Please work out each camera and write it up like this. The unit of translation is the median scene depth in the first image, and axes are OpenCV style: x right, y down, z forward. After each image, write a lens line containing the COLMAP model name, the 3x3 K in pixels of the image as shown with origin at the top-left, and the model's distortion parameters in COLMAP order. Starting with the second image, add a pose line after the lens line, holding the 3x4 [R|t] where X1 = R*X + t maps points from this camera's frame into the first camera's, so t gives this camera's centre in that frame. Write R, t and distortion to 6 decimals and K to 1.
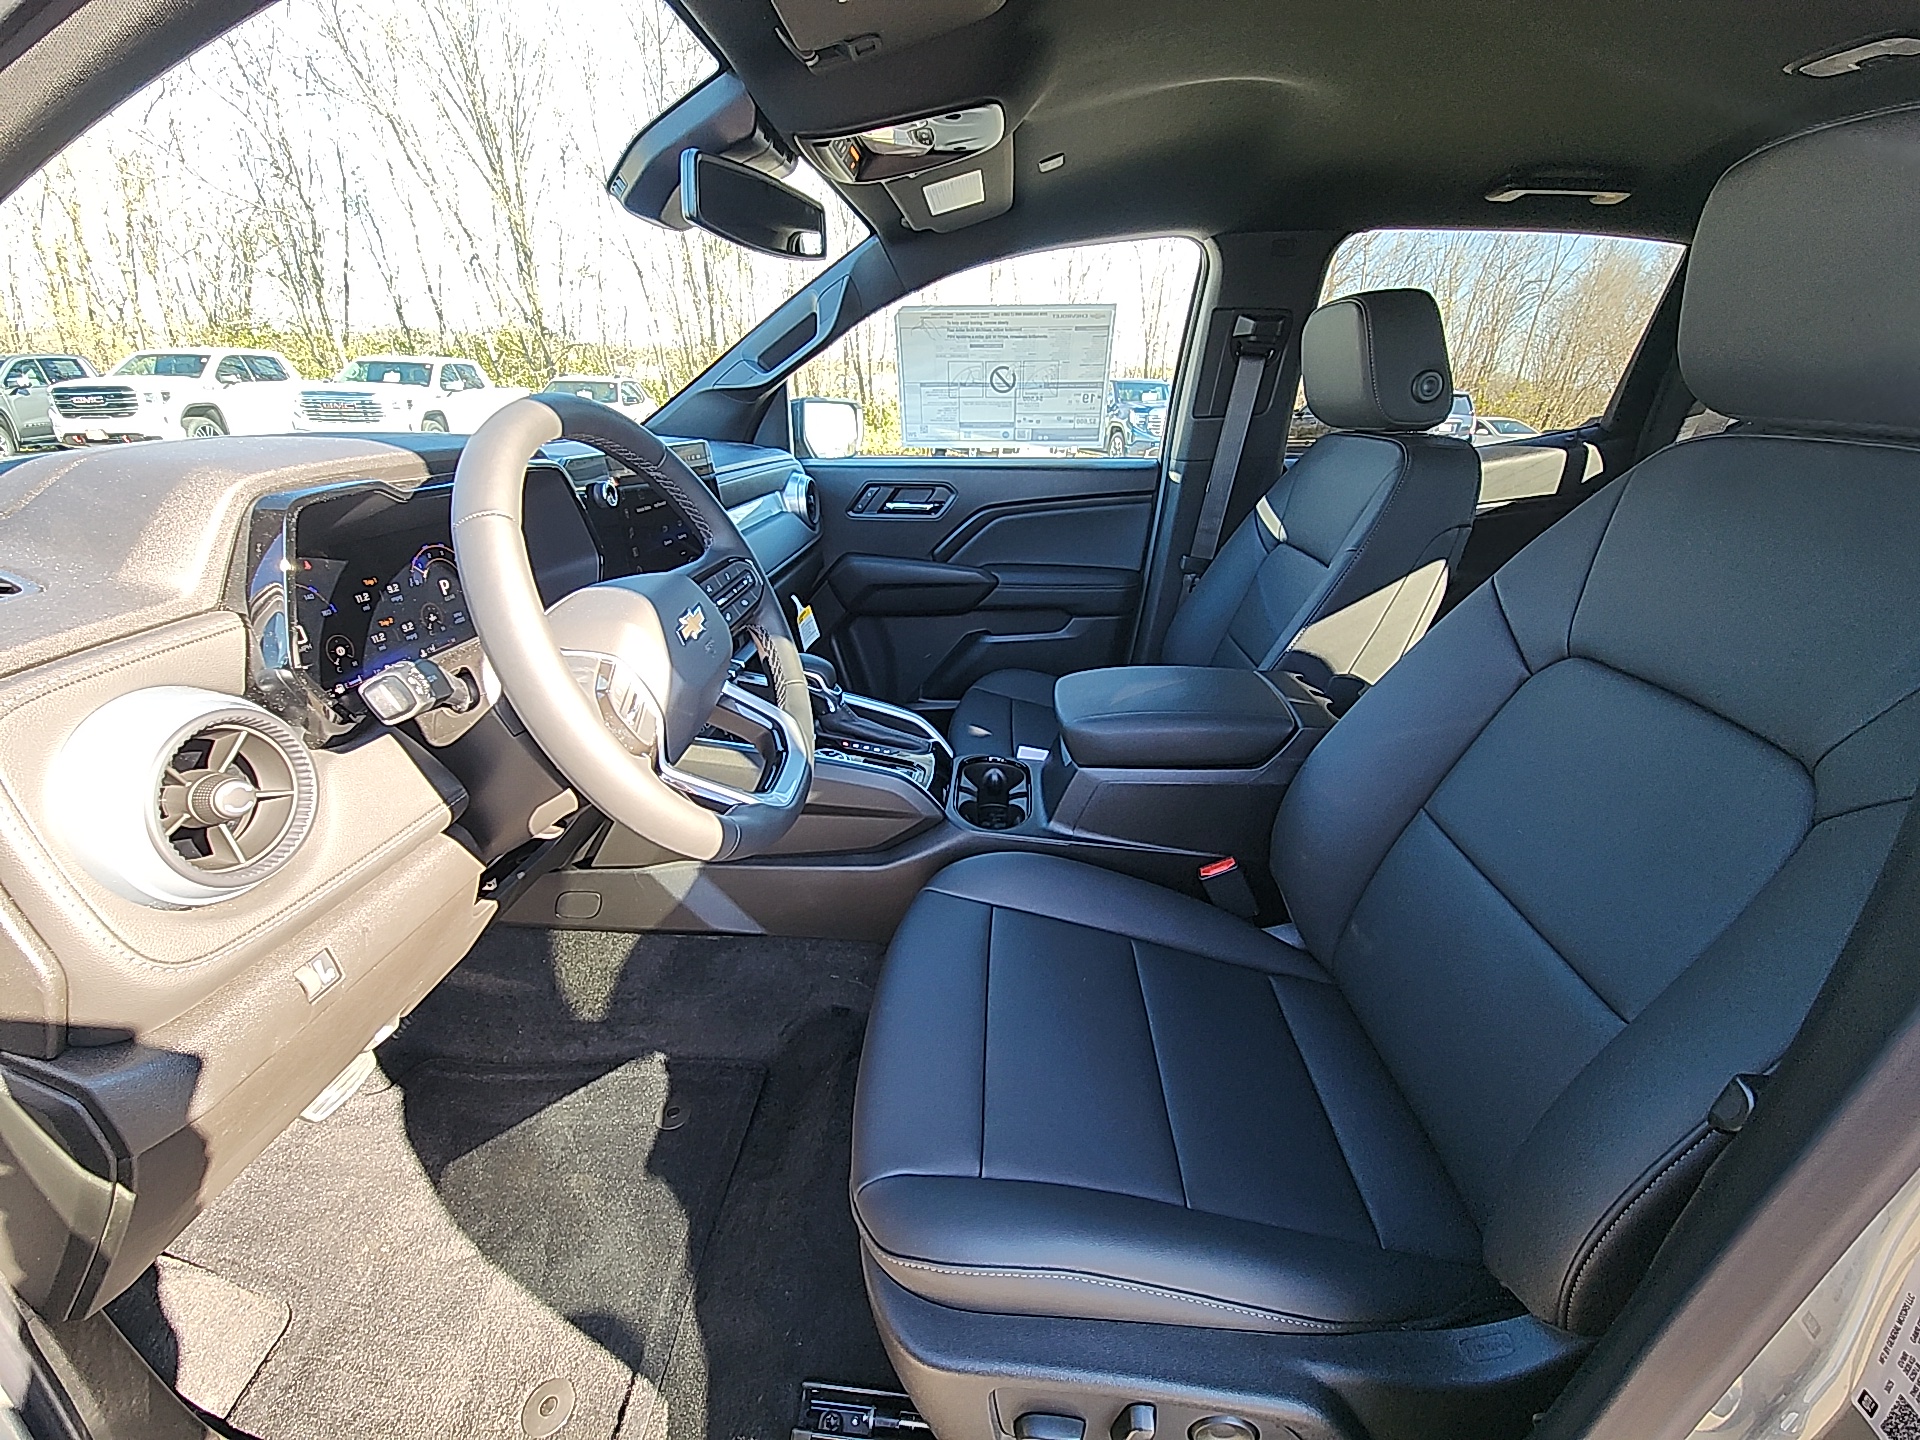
lens RADIAL K [[769.2, 0, 950.6], [0, 769.2, 704.6], [0, 0, 1]] dist [0.012074, -0.006764]
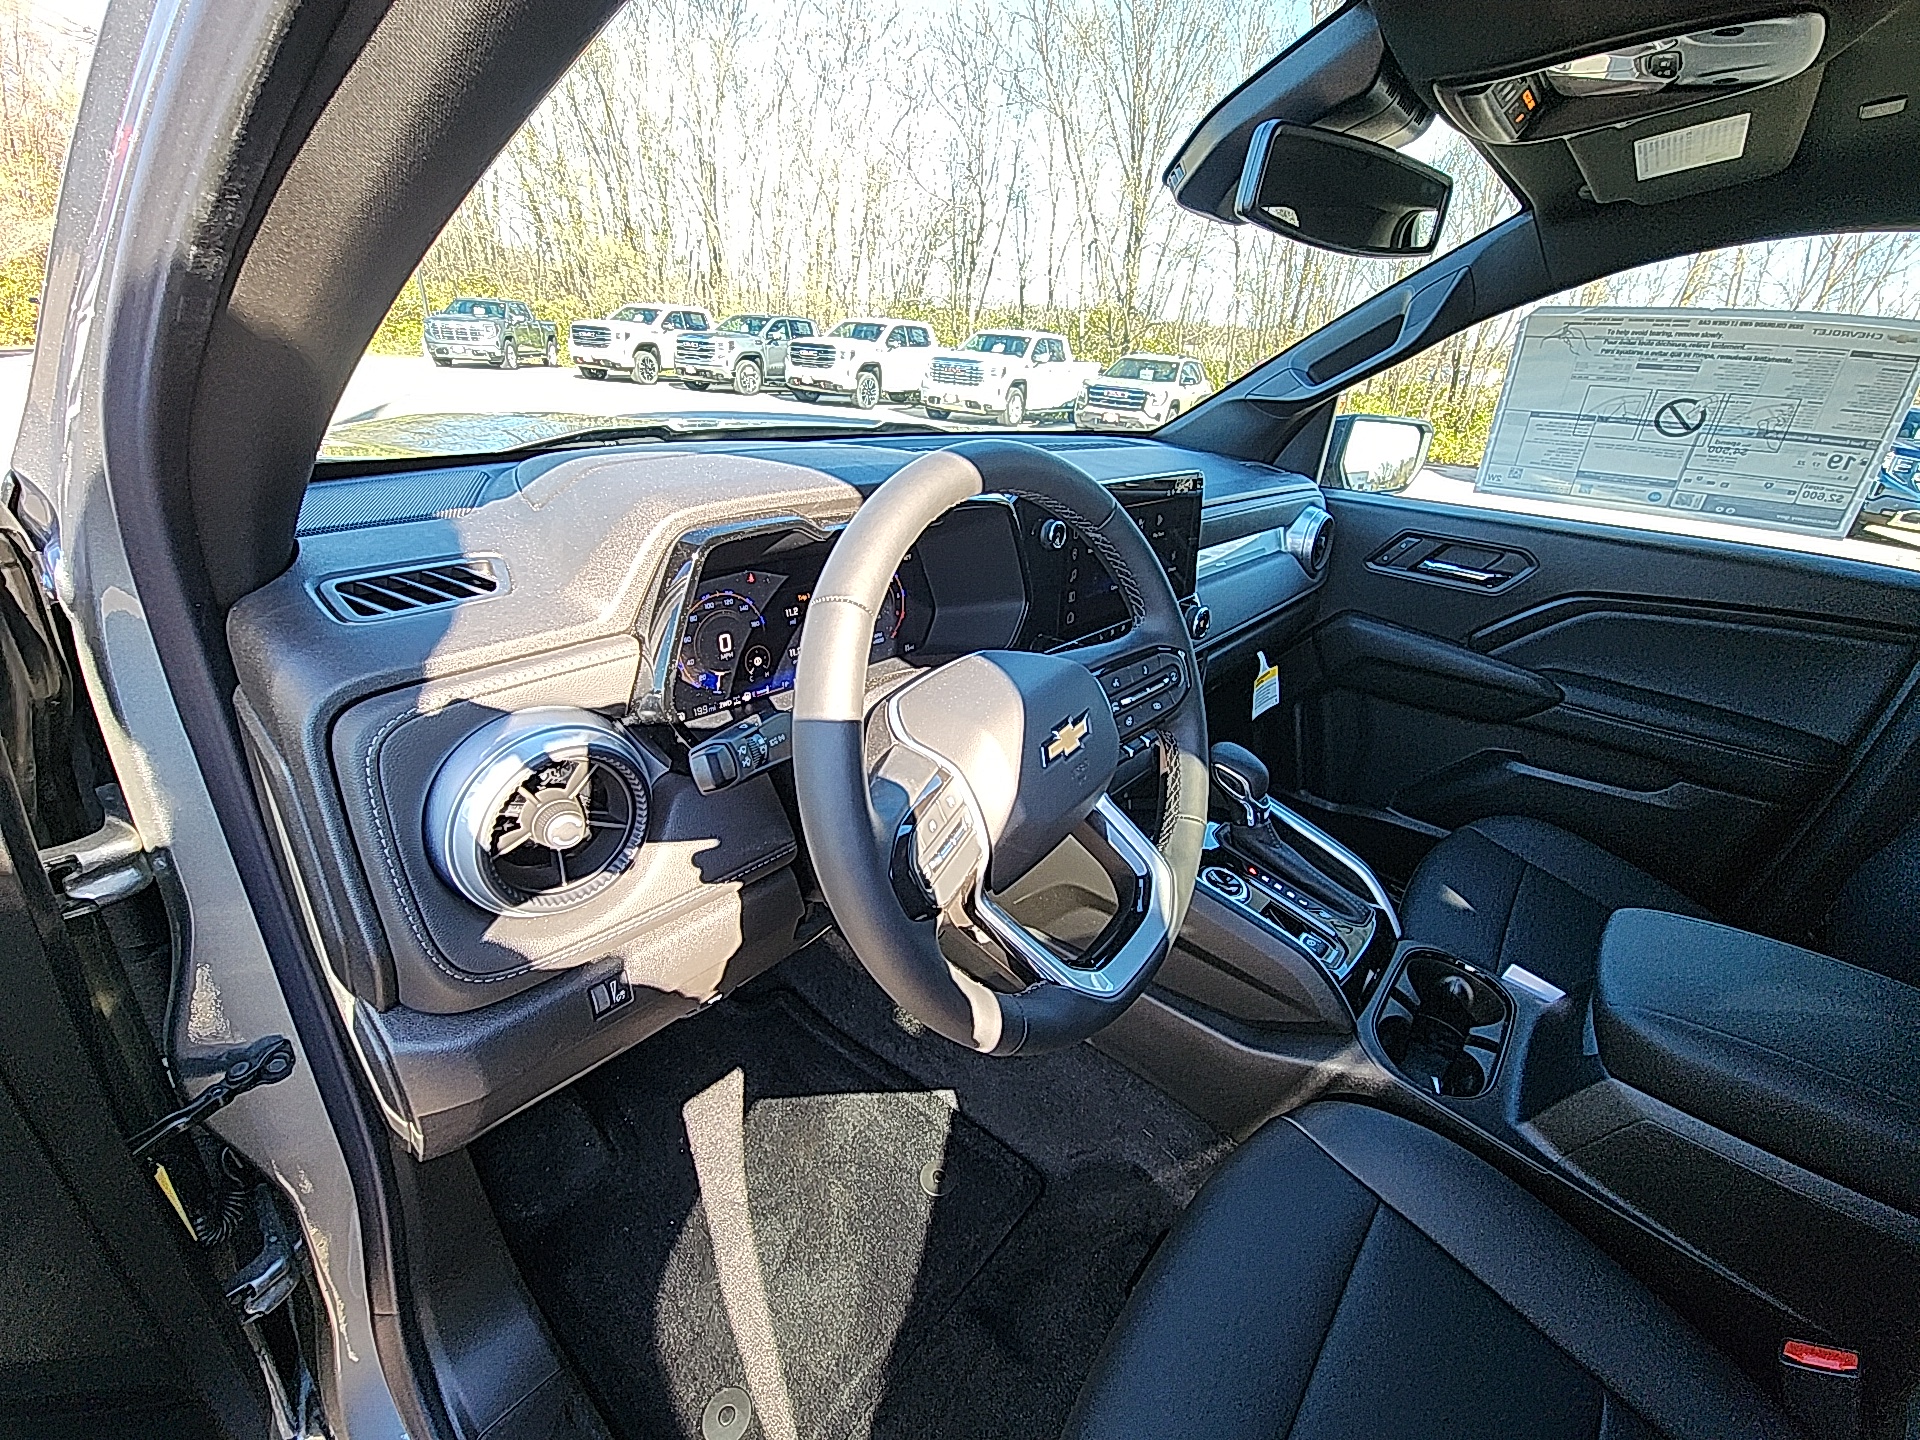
lens RADIAL K [[774.4, 0, 952.5], [0, 774.4, 706.2], [0, 0, 1]] dist [0.001862, -0.000451]
pose [[0.797322, 0.290998, -0.528769, -0.007131], [-0.279798, 0.954477, 0.103375, -0.072321], [0.534780, 0.065526, 0.842447, 0.103087]]
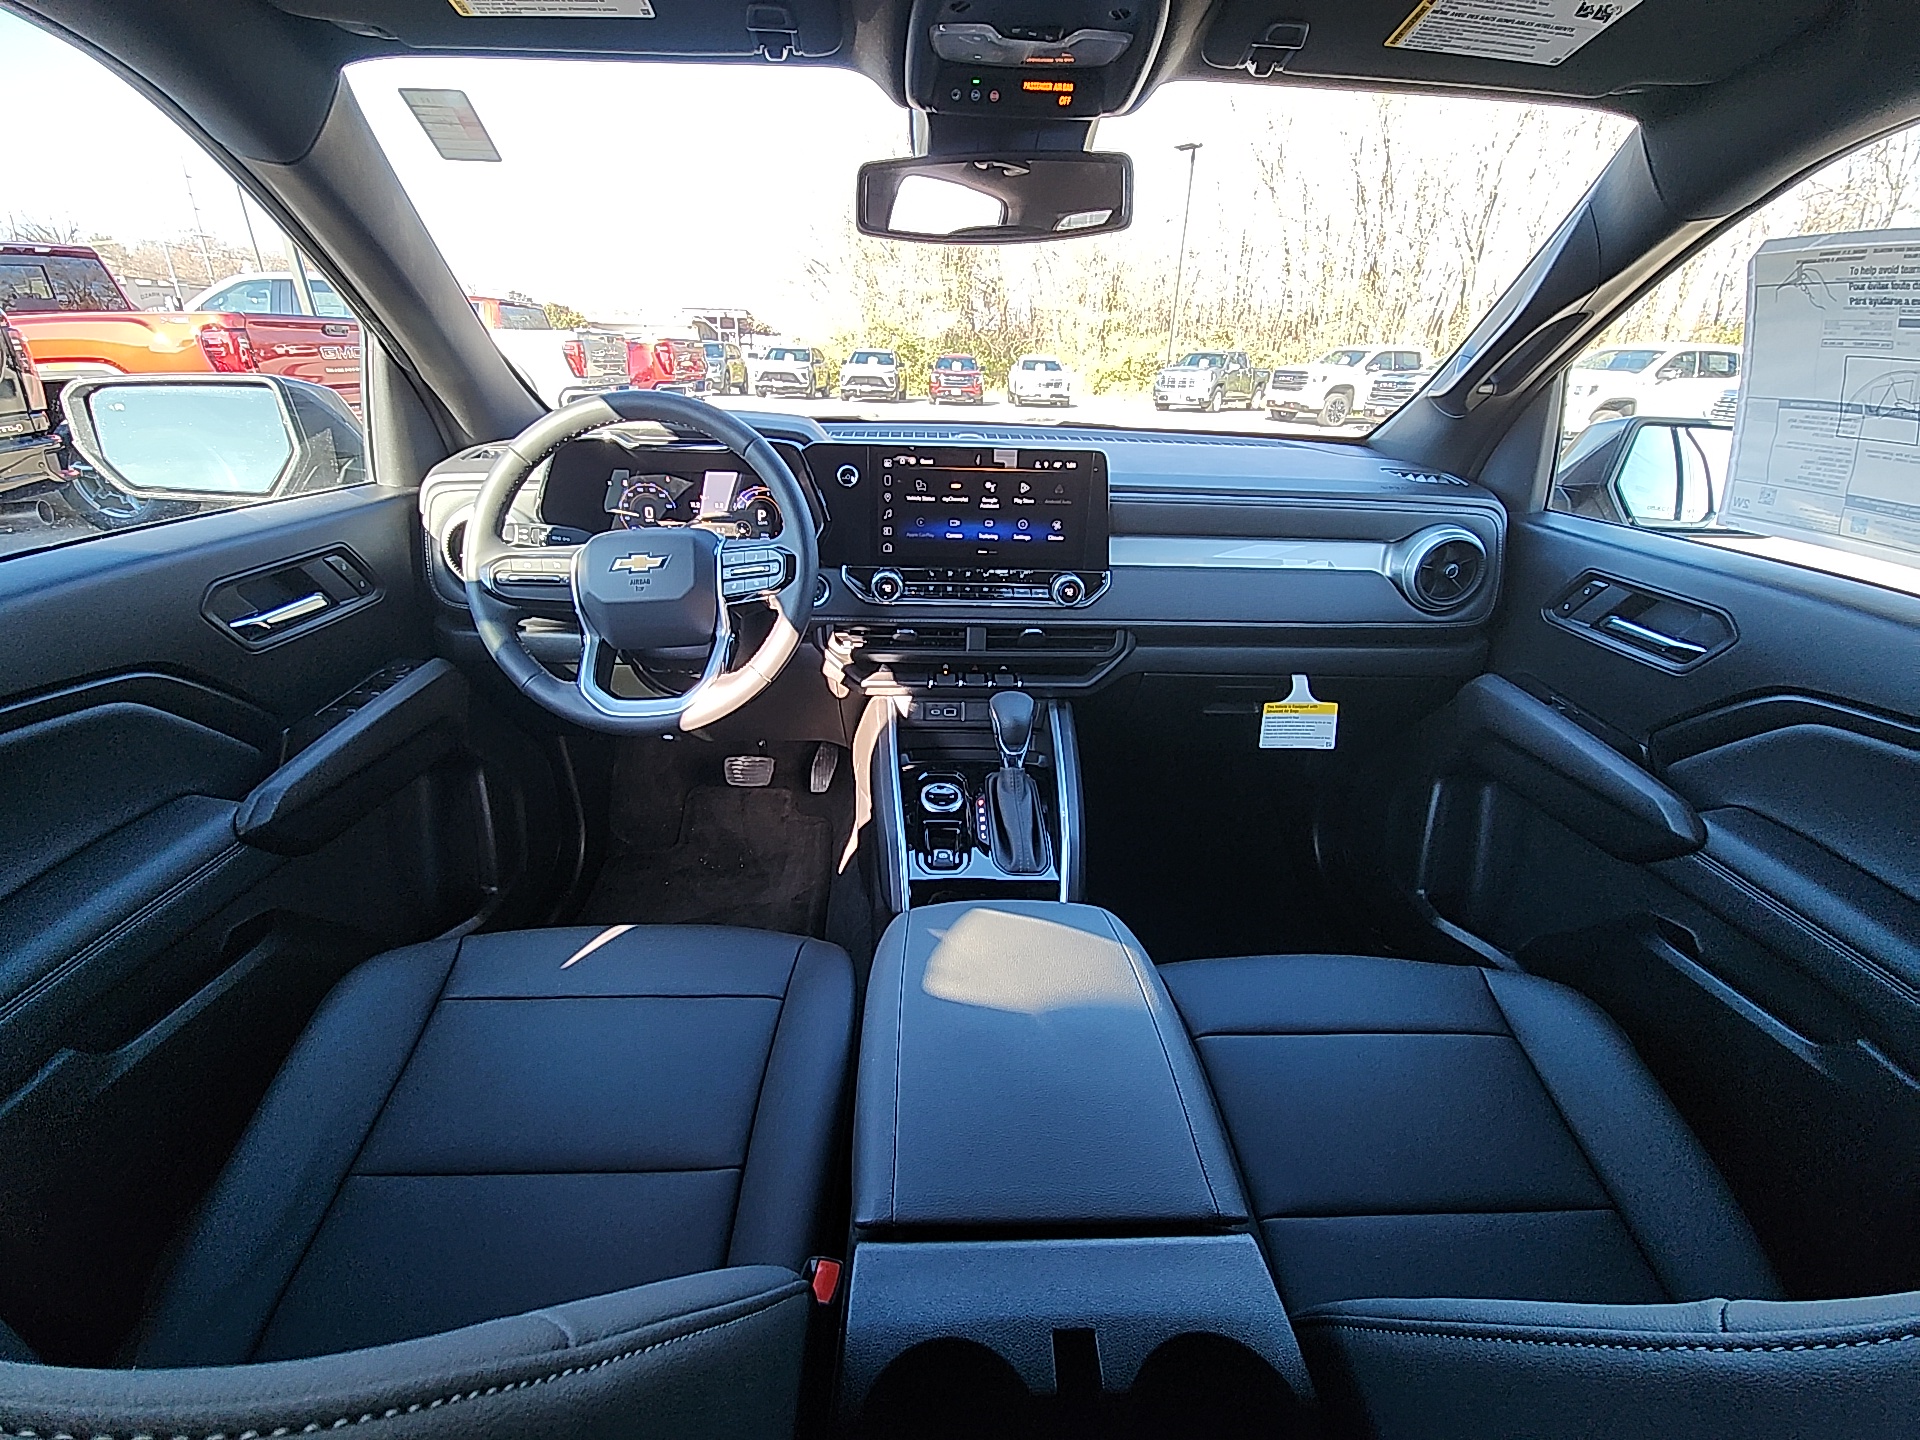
lens RADIAL K [[769.2, 0, 950.6], [0, 769.2, 704.6], [0, 0, 1]] dist [0.012074, -0.006764]
pose [[0.107914, 0.399379, -0.910413, 0.414431], [-0.394293, 0.857850, 0.329585, -0.215803], [0.912627, 0.323402, 0.250046, 0.484922]]
